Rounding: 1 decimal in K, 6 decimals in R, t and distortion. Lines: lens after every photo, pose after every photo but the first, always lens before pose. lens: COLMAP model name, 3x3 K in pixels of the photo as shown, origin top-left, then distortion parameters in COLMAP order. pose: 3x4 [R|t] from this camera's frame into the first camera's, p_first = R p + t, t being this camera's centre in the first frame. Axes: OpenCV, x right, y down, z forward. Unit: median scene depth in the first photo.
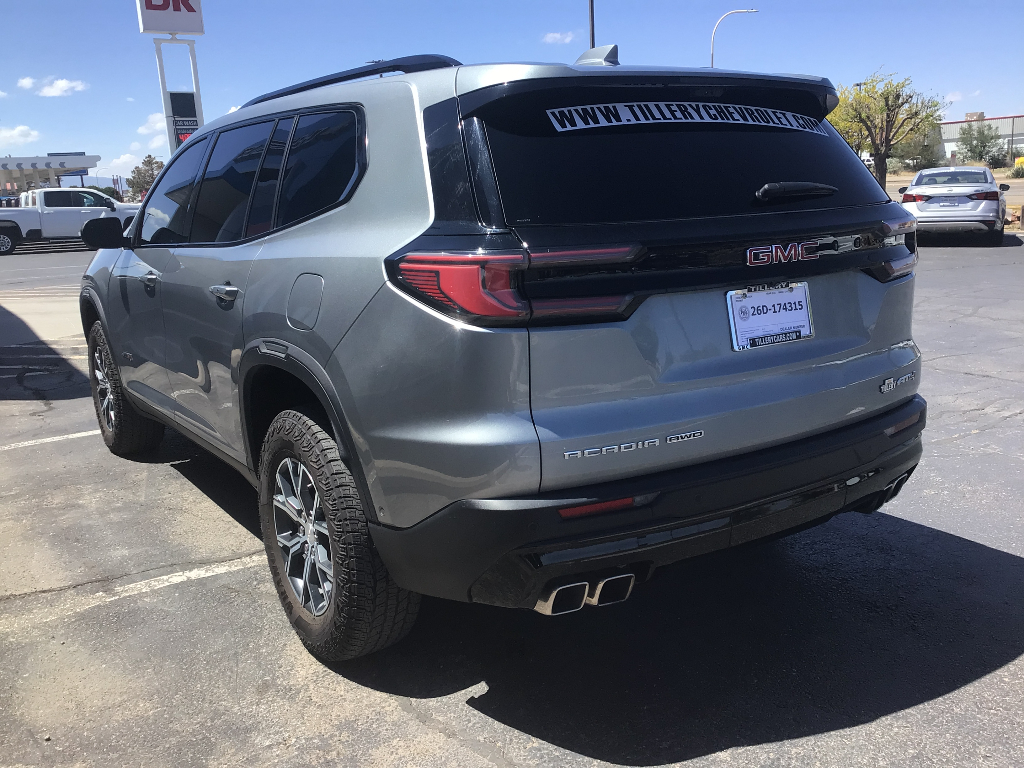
lens RADIAL K [[896.3, 0, 511.3], [0, 896.3, 388.3], [0, 0, 1]] dist [0.067050, -0.028083]
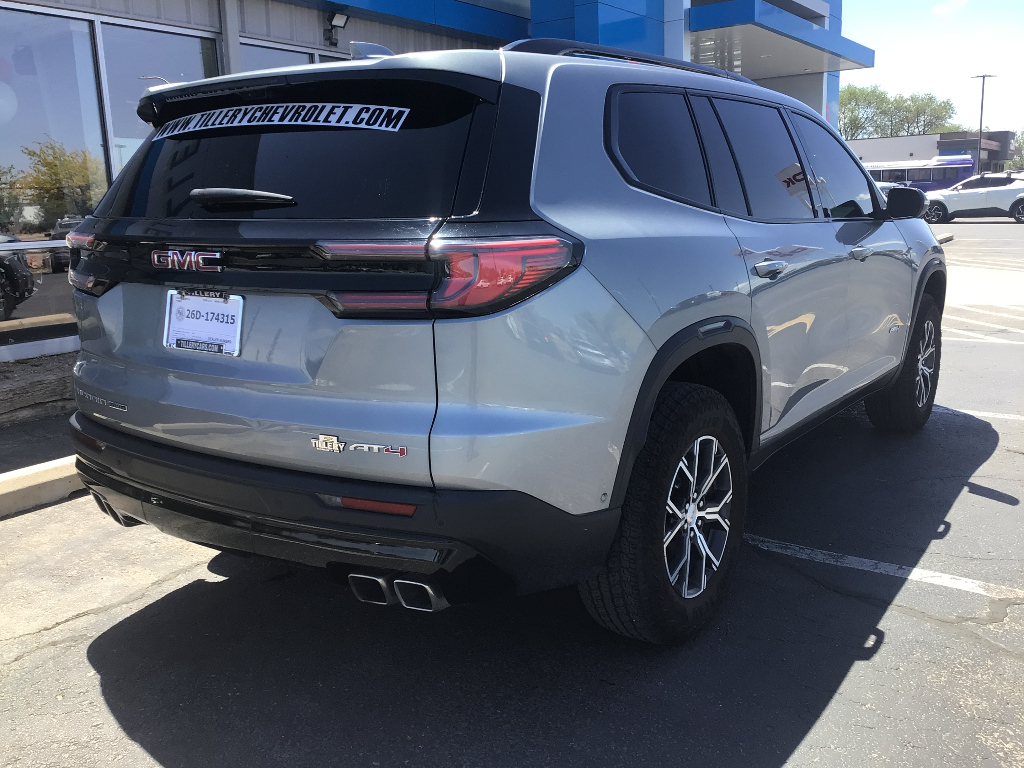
lens RADIAL K [[896.3, 0, 511.0], [0, 896.3, 379.1], [0, 0, 1]] dist [0.067050, -0.028083]
pose [[0.386433, 0.223979, -0.894708, 1.308555], [-0.190196, 0.968567, 0.160321, -0.241470], [0.902494, 0.108217, 0.416887, 0.886484]]
